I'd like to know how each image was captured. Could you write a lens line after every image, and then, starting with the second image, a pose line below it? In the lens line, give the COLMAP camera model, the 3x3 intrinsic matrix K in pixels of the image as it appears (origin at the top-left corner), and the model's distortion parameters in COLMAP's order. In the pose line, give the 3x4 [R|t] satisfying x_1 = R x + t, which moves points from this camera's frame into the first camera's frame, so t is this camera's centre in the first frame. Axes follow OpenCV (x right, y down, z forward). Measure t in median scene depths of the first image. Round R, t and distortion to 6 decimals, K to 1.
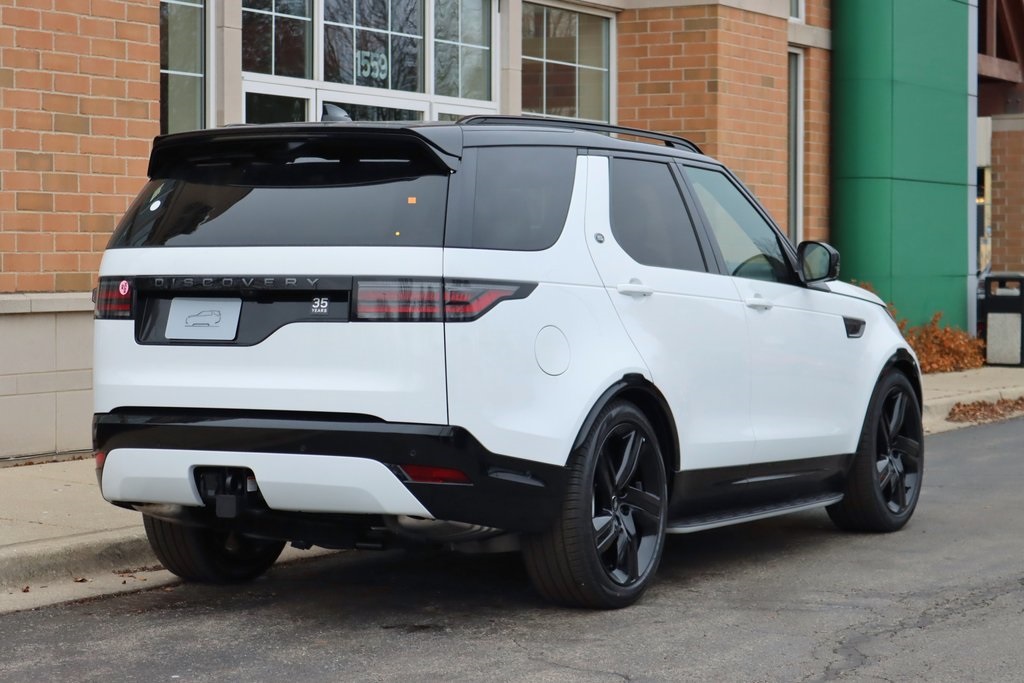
lens RADIAL K [[2653.5, 0, 512.0], [0, 2653.5, 341.5], [0, 0, 1]] dist [-0.014048, -0.054804]
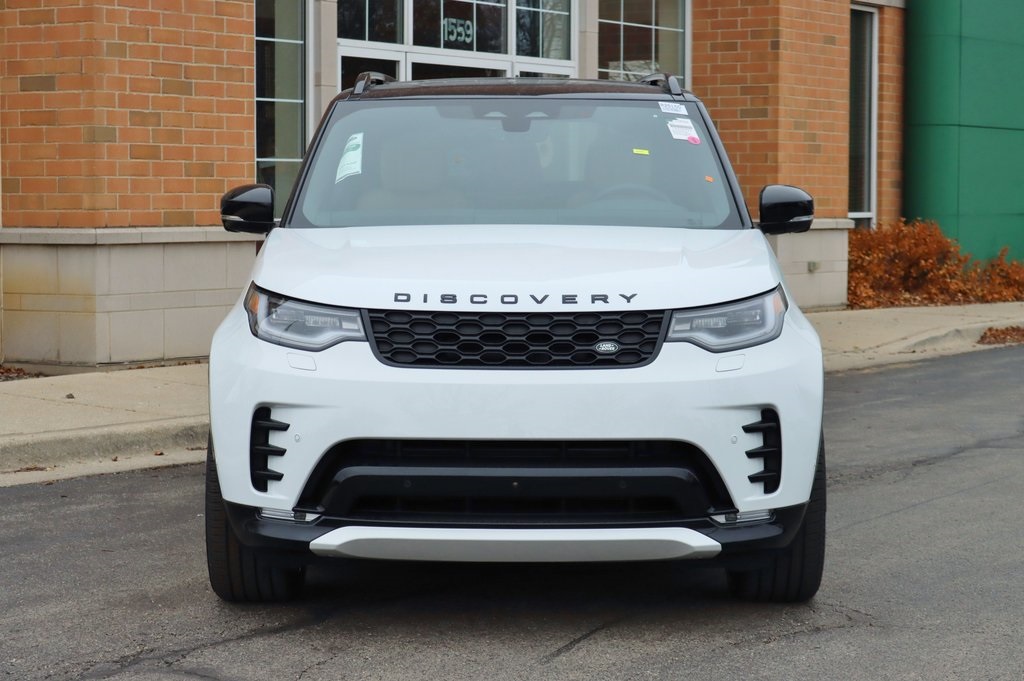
lens RADIAL K [[2612.6, 0, 514.0], [0, 2612.6, 358.2], [0, 0, 1]] dist [-0.006191, 0.218303]
pose [[0.996937, 0.006128, -0.077969, 0.060302], [-0.003727, 0.999515, 0.030903, 0.003017], [0.078121, -0.030517, 0.996477, -0.133040]]
